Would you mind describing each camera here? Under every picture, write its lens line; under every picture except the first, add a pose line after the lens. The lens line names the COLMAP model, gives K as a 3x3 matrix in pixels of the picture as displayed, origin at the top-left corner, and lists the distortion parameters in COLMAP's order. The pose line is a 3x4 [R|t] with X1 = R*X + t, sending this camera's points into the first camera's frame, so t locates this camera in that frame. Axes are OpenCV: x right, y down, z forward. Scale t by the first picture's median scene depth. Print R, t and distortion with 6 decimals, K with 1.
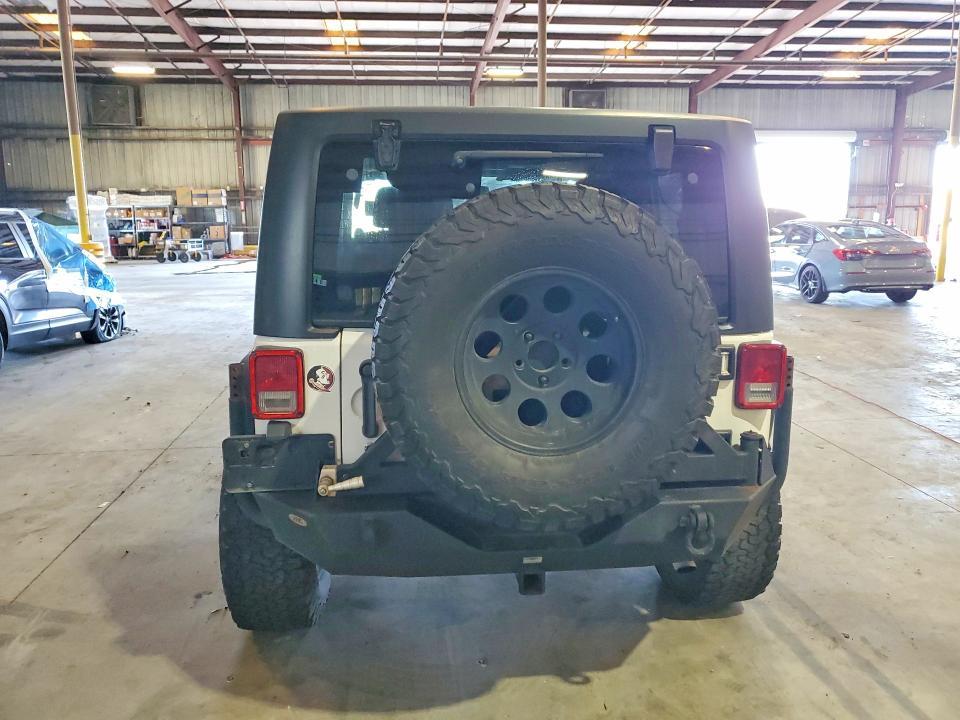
lens RADIAL K [[745.0, 0, 488.8], [0, 745.0, 356.8], [0, 0, 1]] dist [0.013421, 0.002395]
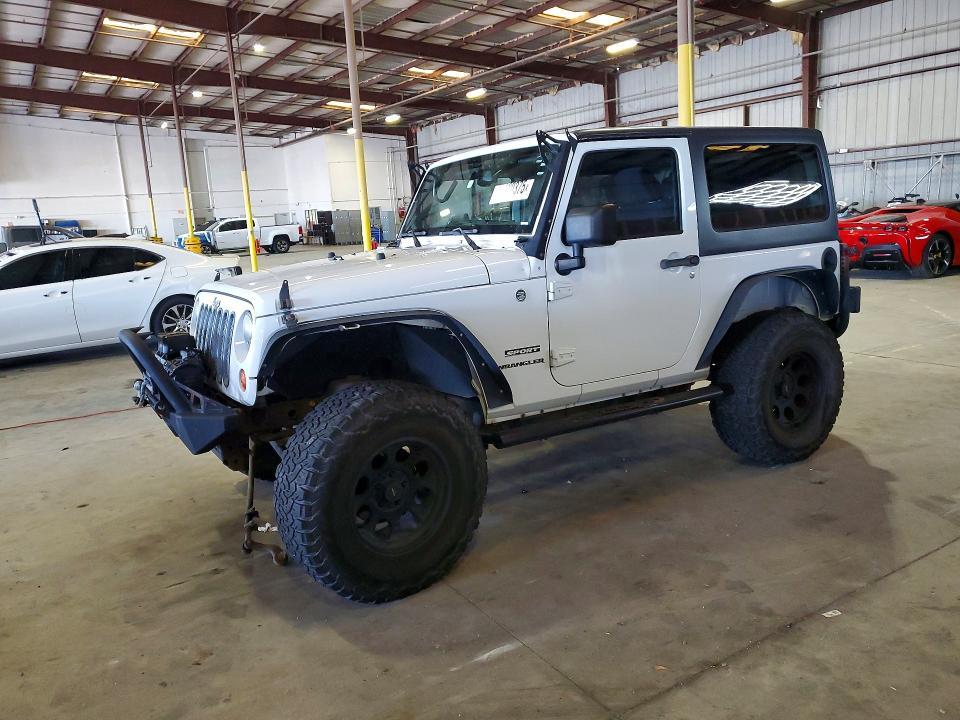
lens RADIAL K [[745.0, 0, 478.1], [0, 745.0, 358.4], [0, 0, 1]] dist [0.013421, 0.002395]
pose [[-0.427035, -0.139163, 0.893463, -0.168988], [0.231366, 0.938378, 0.256741, -0.045696], [-0.874135, 0.316354, -0.368523, 0.259635]]
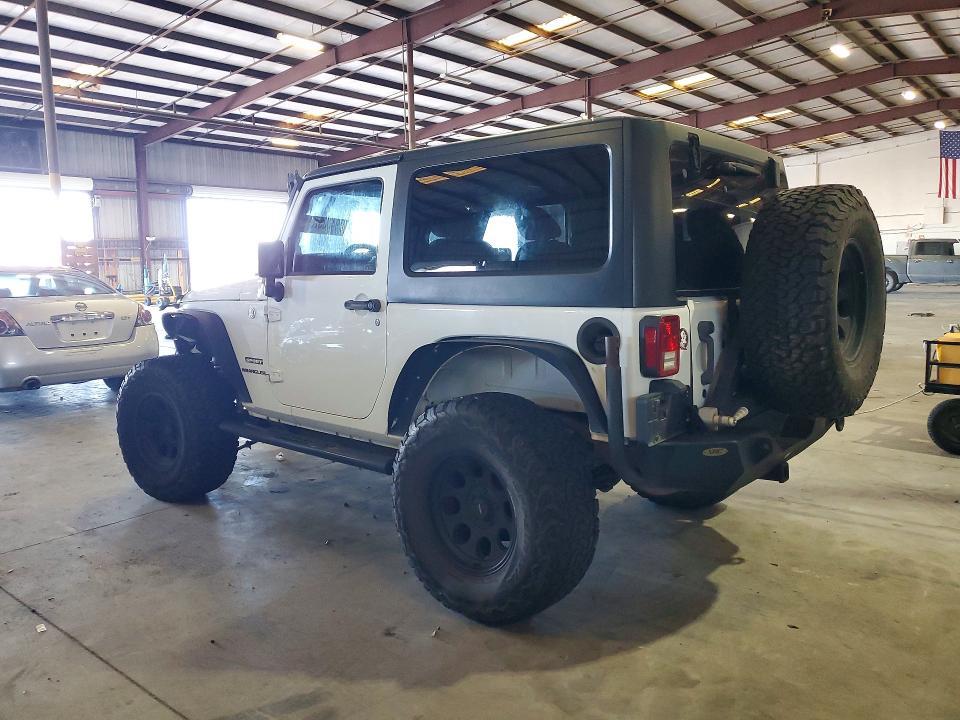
lens RADIAL K [[745.0, 0, 476.6], [0, 745.0, 357.1], [0, 0, 1]] dist [0.013421, 0.002395]
pose [[0.725505, -0.091100, 0.682161, -0.121845], [0.142581, 0.989591, -0.019485, 0.003179], [-0.673285, 0.111400, 0.730943, 0.032193]]
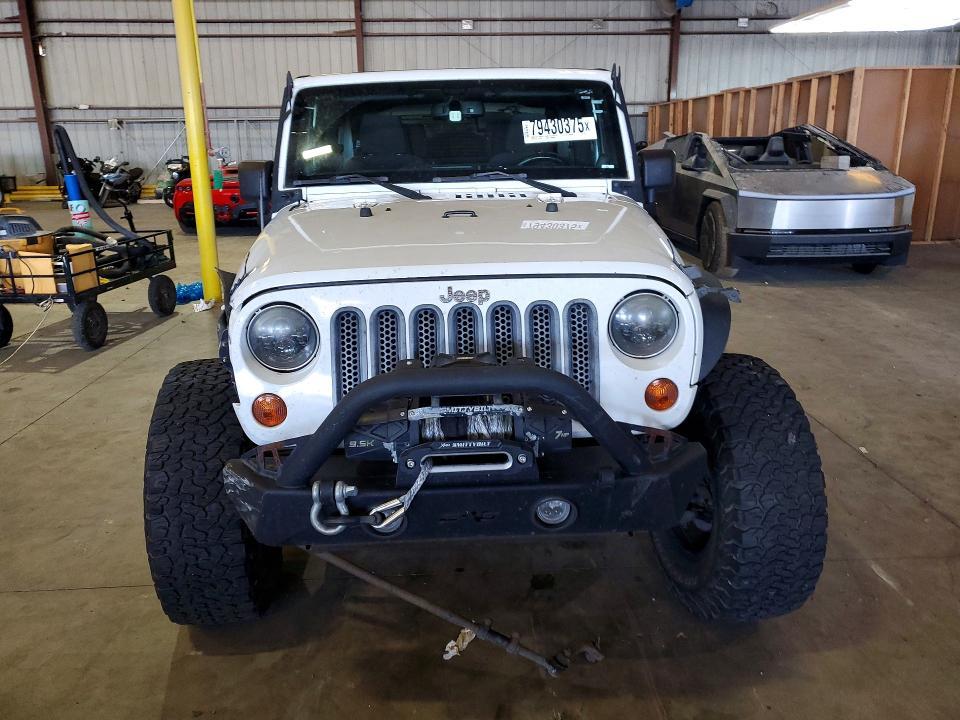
lens RADIAL K [[745.0, 0, 484.5], [0, 745.0, 341.9], [0, 0, 1]] dist [0.013421, 0.002395]
pose [[-0.997575, 0.002895, 0.069542, -0.019576], [0.032762, 0.901059, 0.432457, -0.061309], [-0.061409, 0.433687, -0.898969, 0.324865]]
